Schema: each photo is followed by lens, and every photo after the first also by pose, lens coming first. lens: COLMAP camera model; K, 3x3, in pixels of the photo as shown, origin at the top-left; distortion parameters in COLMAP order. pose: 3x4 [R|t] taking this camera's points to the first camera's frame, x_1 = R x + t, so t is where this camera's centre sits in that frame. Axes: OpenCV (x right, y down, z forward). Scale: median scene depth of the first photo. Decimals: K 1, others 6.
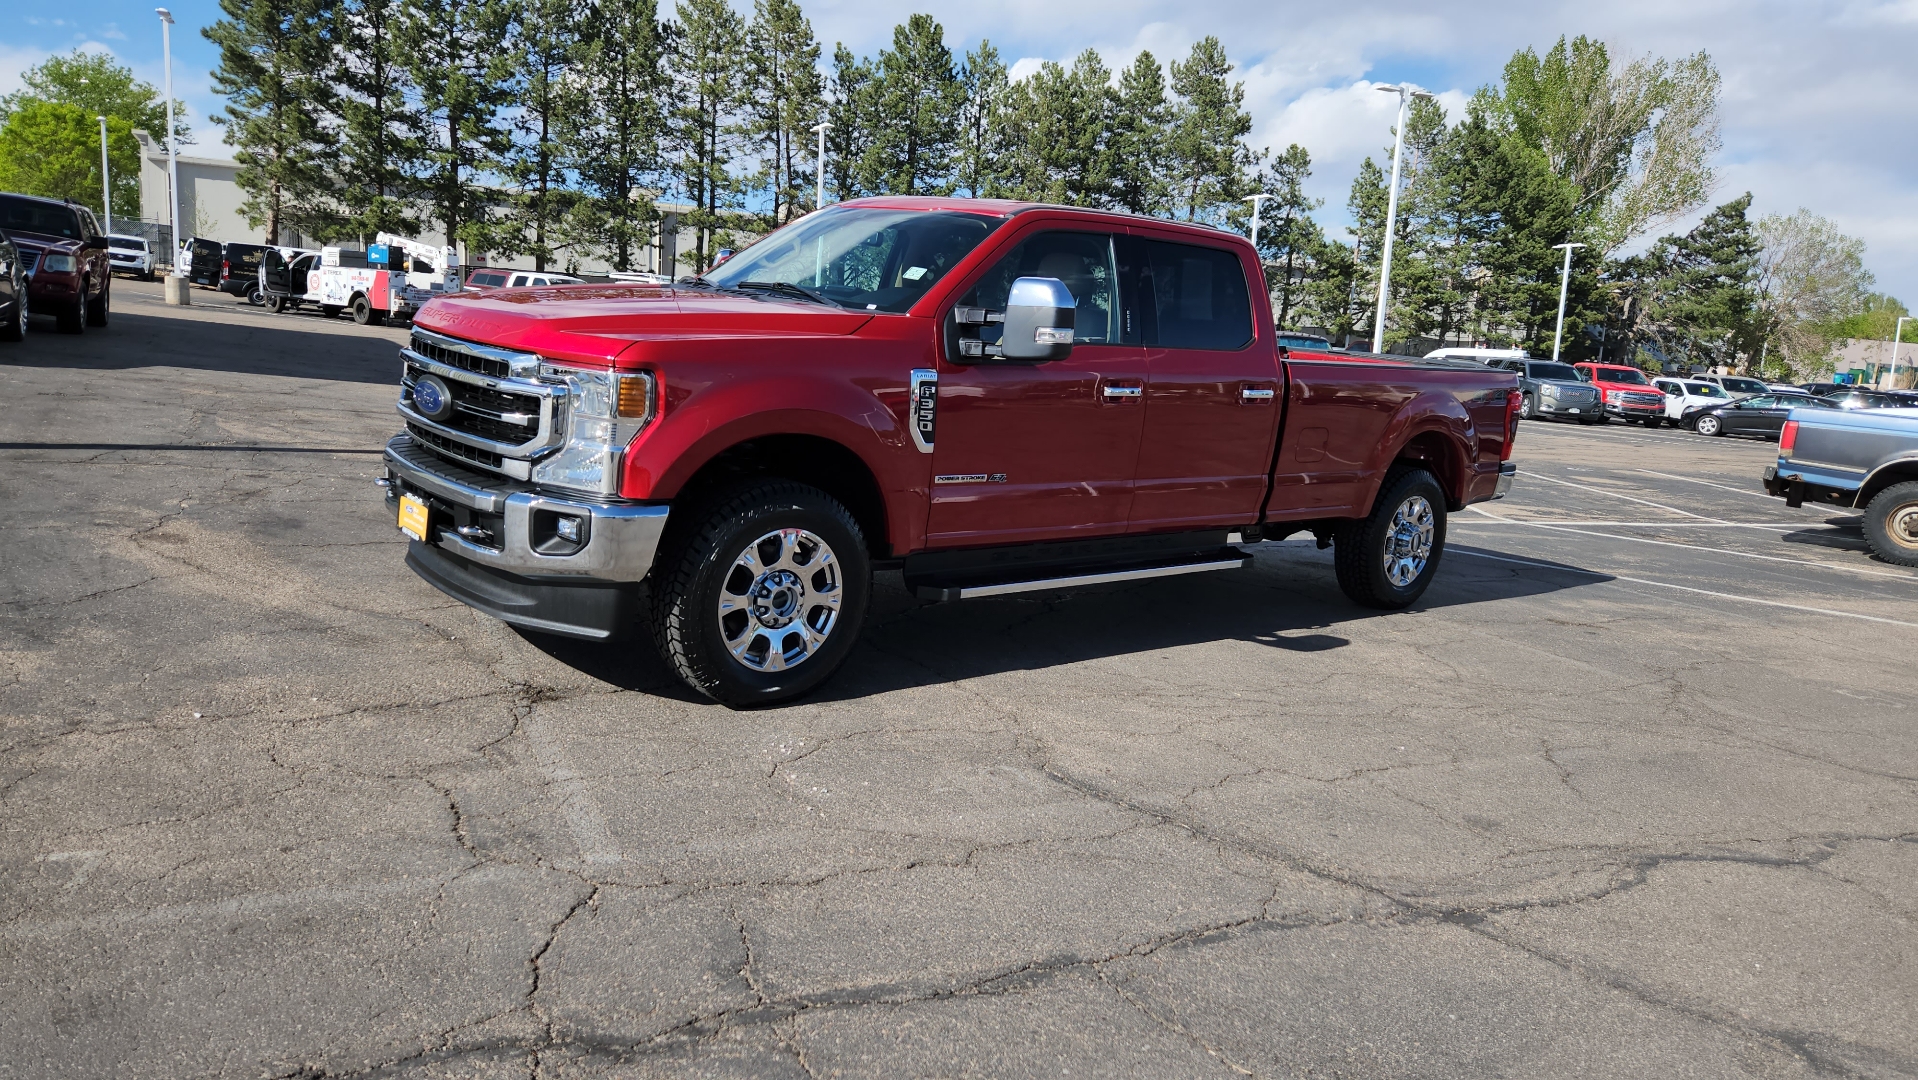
lens RADIAL K [[1278.6, 0, 932.9], [0, 1278.6, 534.7], [0, 0, 1]] dist [0.069568, -0.055897]
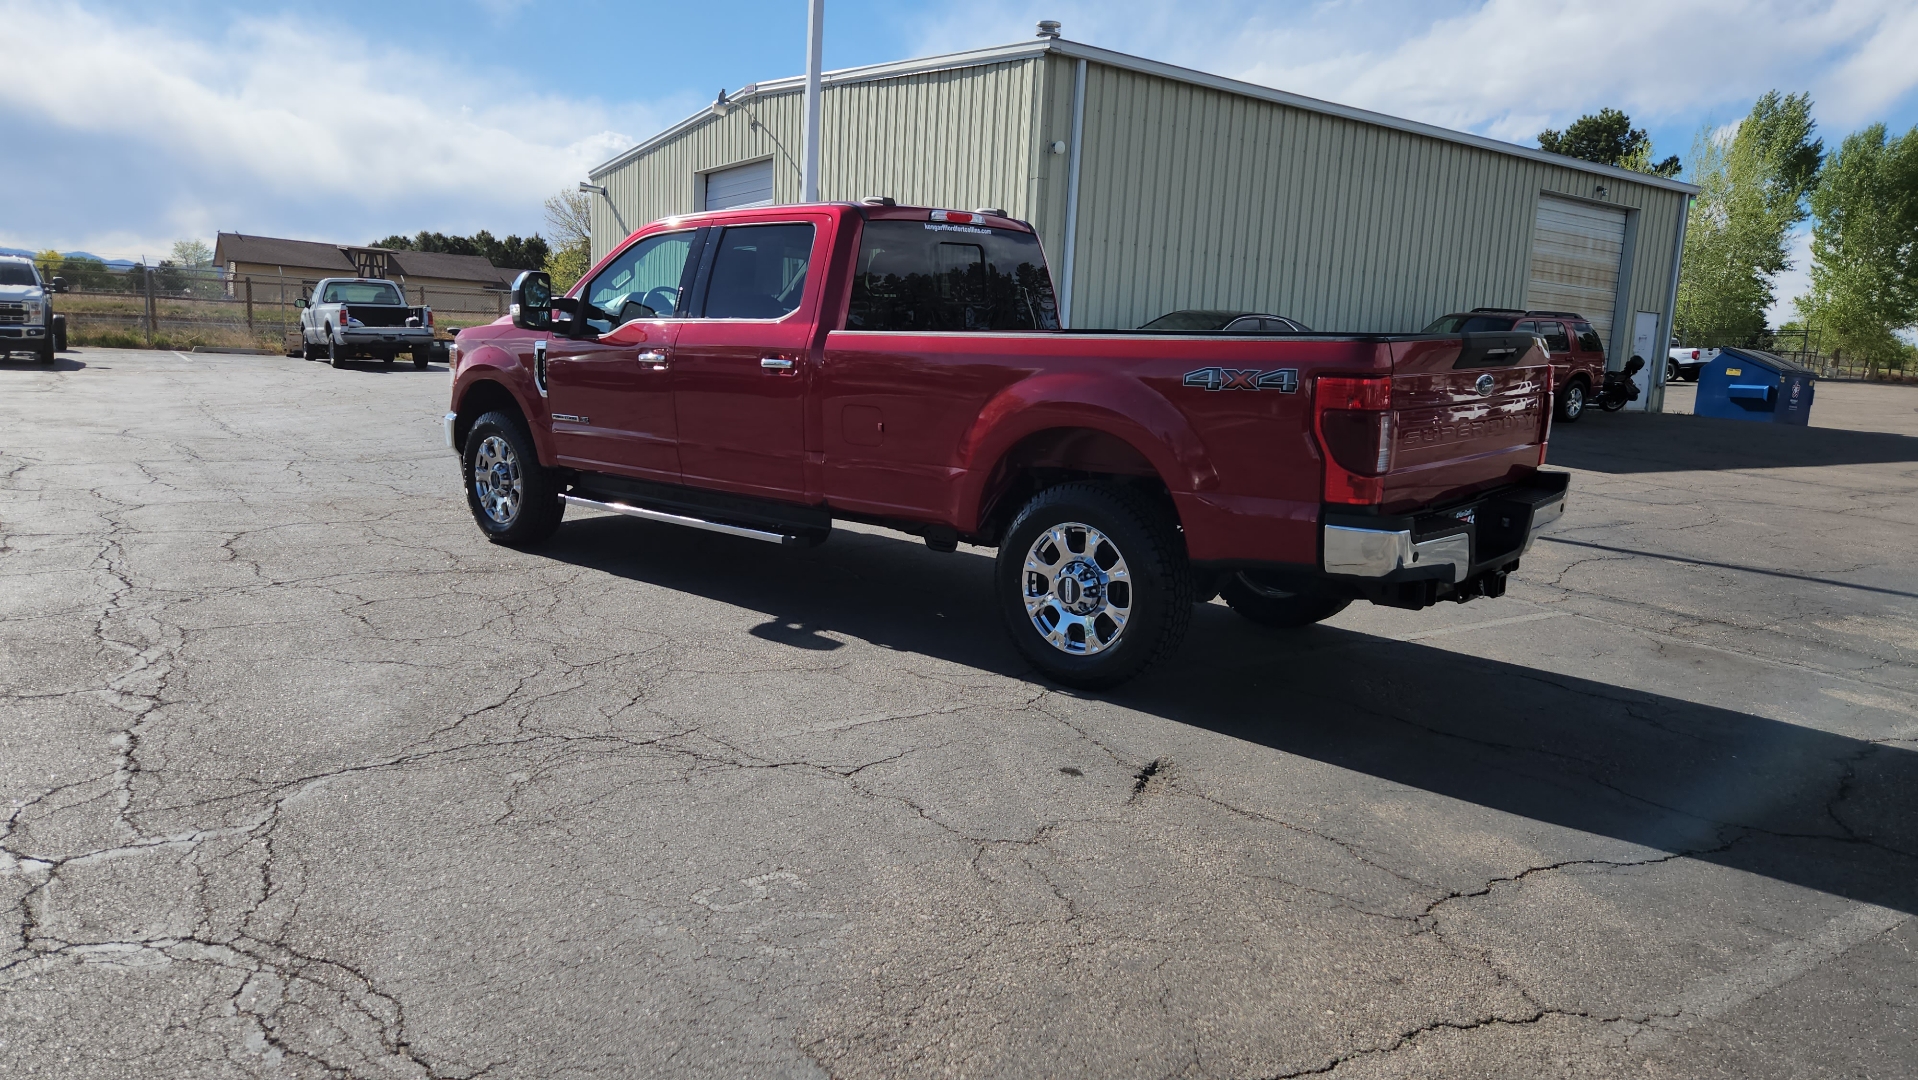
lens RADIAL K [[1273.5, 0, 939.7], [0, 1273.5, 544.9], [0, 0, 1]] dist [0.069434, -0.049416]
pose [[0.143407, 0.083153, -0.986164, 0.124532], [-0.187403, 0.980717, 0.055442, -0.005102], [0.971759, 0.176859, 0.156225, 0.099442]]
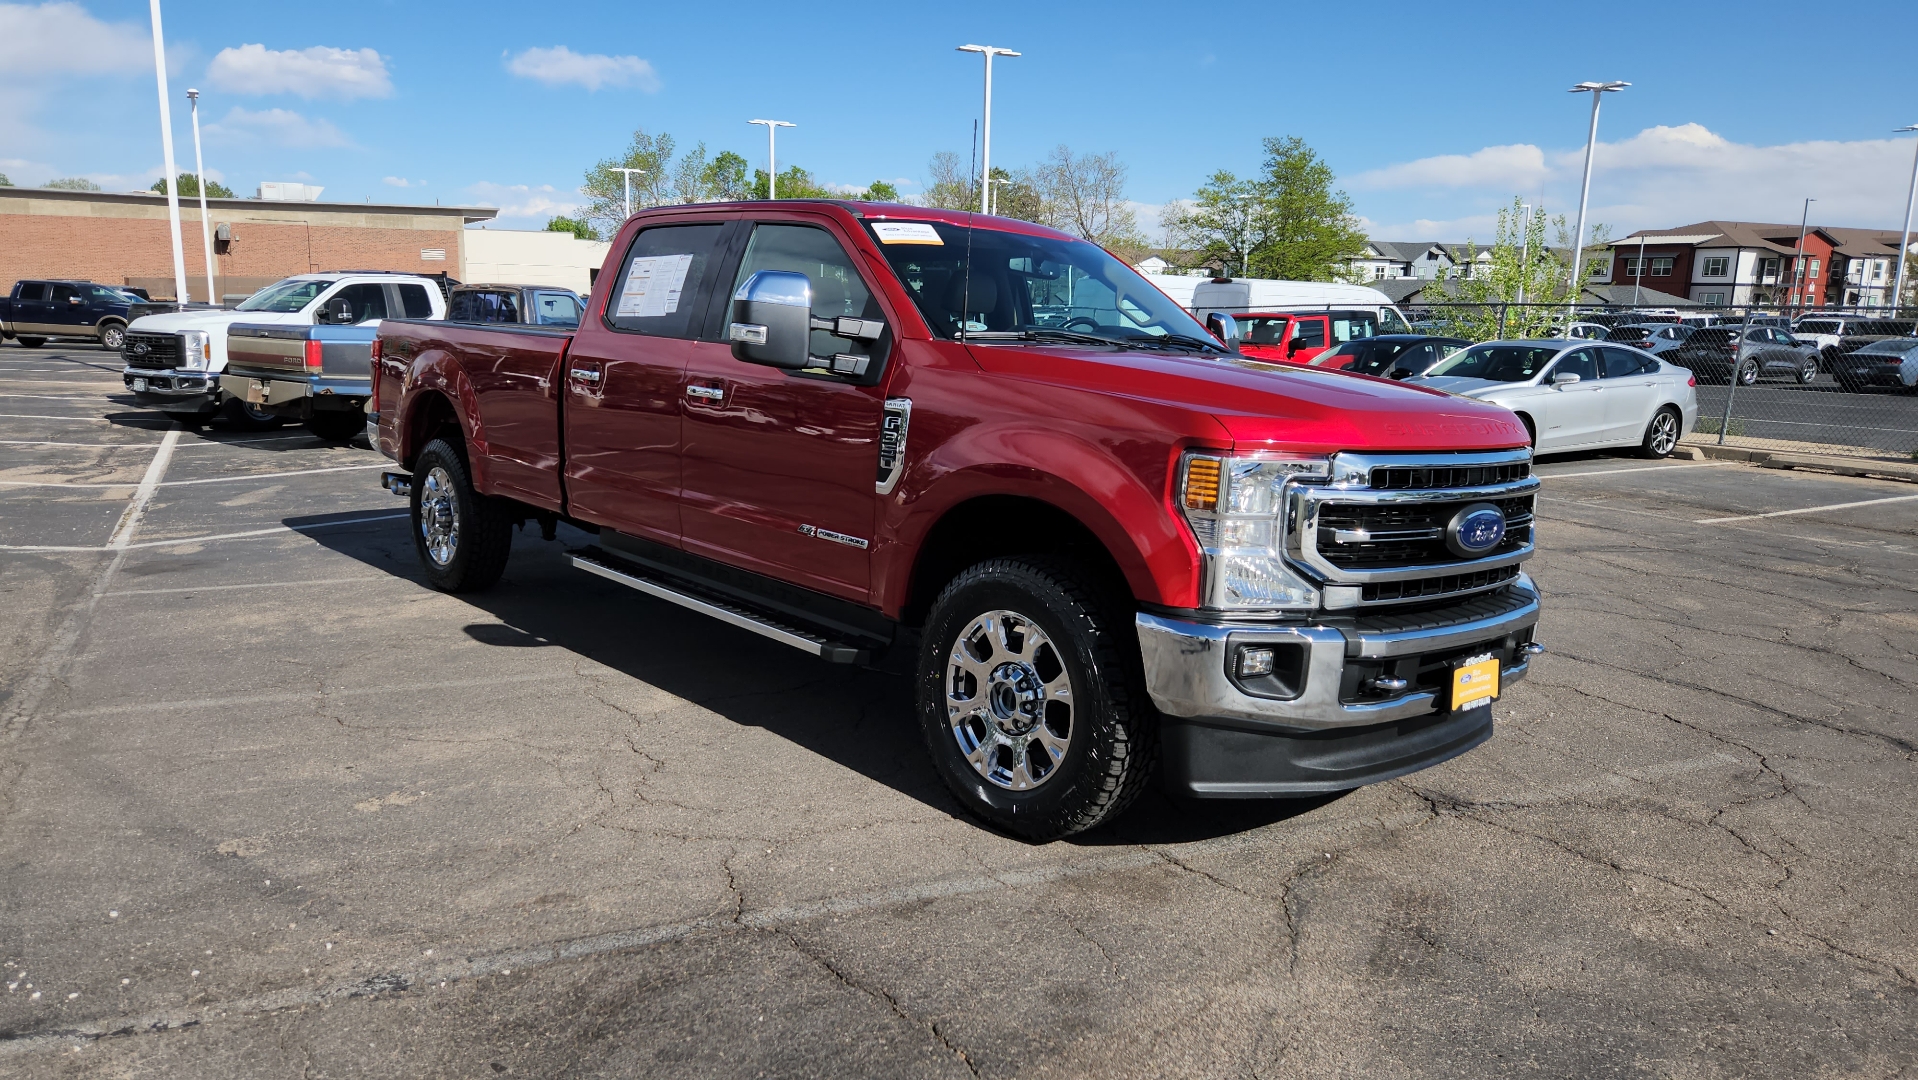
lens RADIAL K [[1281.9, 0, 918.2], [0, 1281.9, 529.3], [0, 0, 1]] dist [0.068846, -0.061653]
pose [[-0.014141, -0.246235, 0.969107, -0.087847], [0.137191, 0.959560, 0.245811, -0.026666], [-0.990444, 0.136428, 0.020212, 0.099911]]
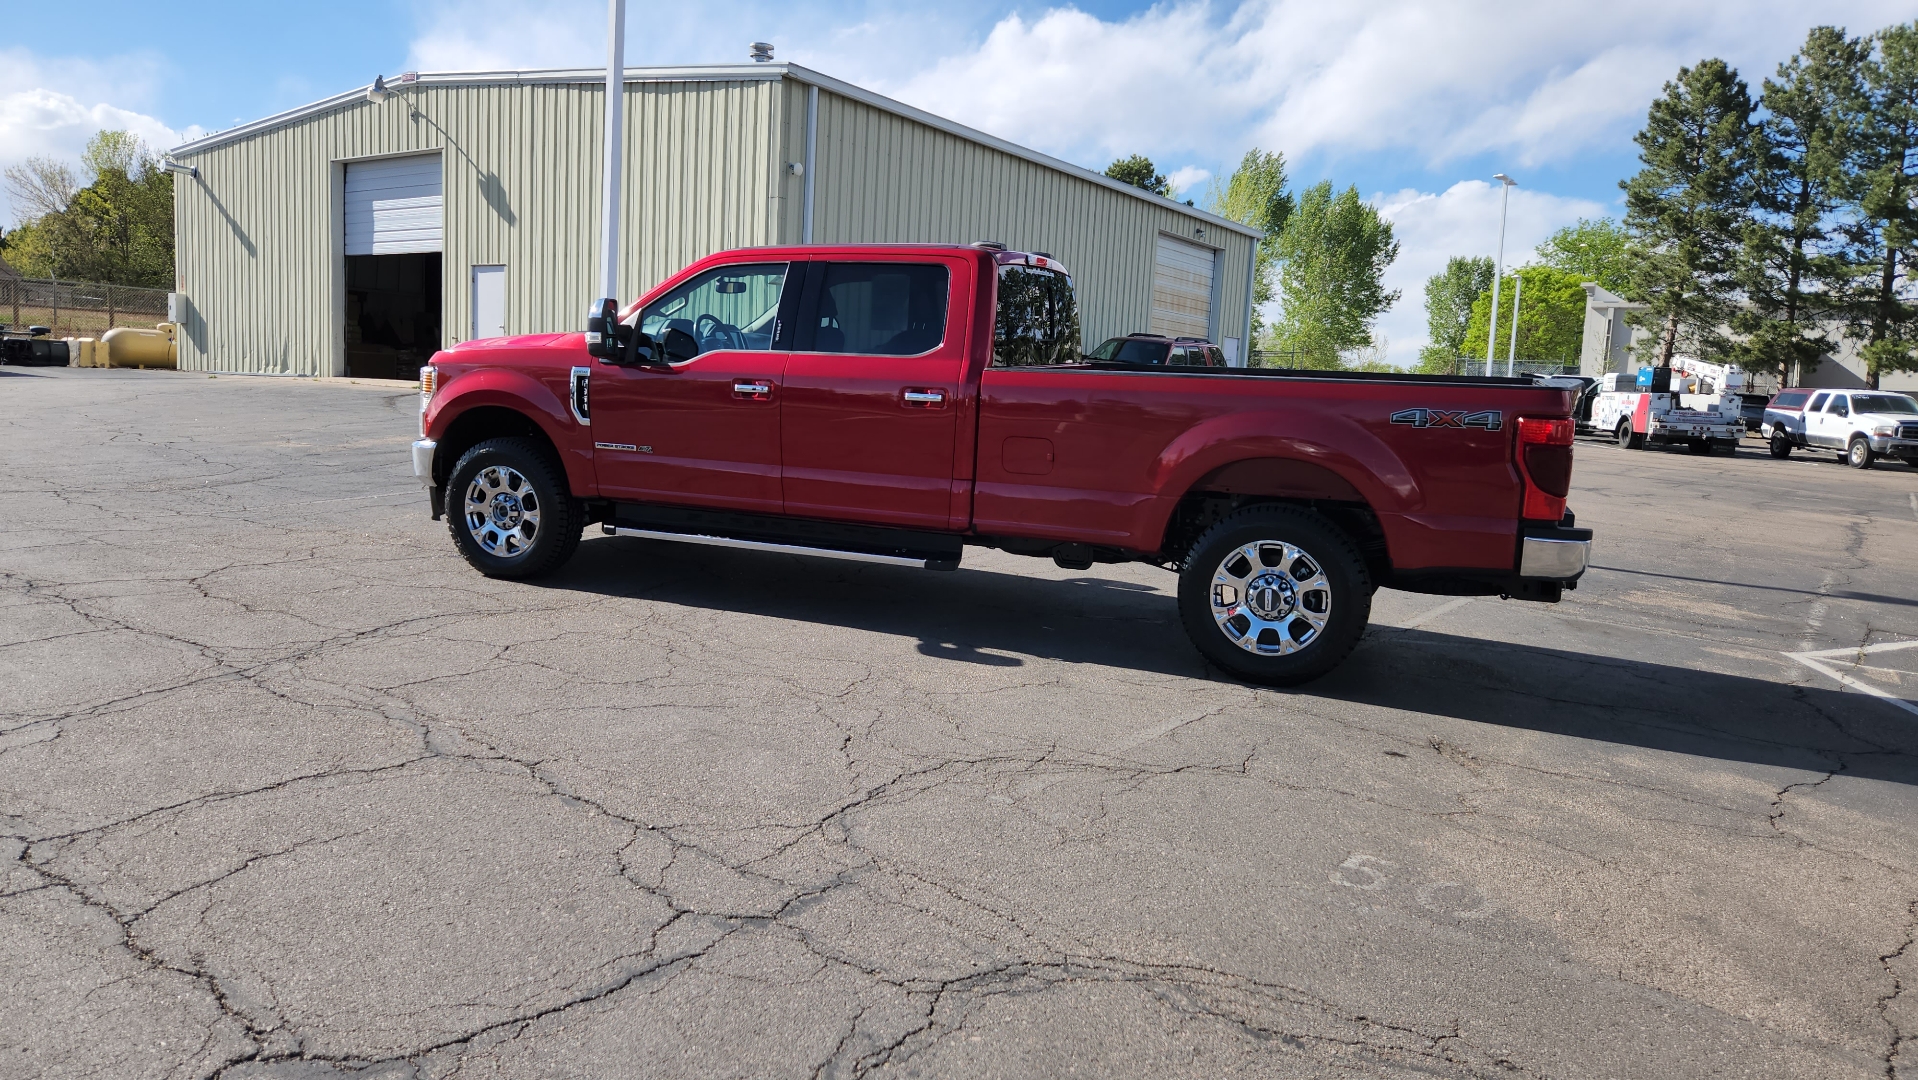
lens RADIAL K [[1274.8, 0, 919.2], [0, 1274.8, 528.5], [0, 0, 1]] dist [0.069821, -0.053290]
pose [[0.458934, 0.057384, -0.886615, 0.116814], [-0.160532, 0.986843, -0.019225, 0.001485], [0.873847, 0.151153, 0.462108, 0.054014]]
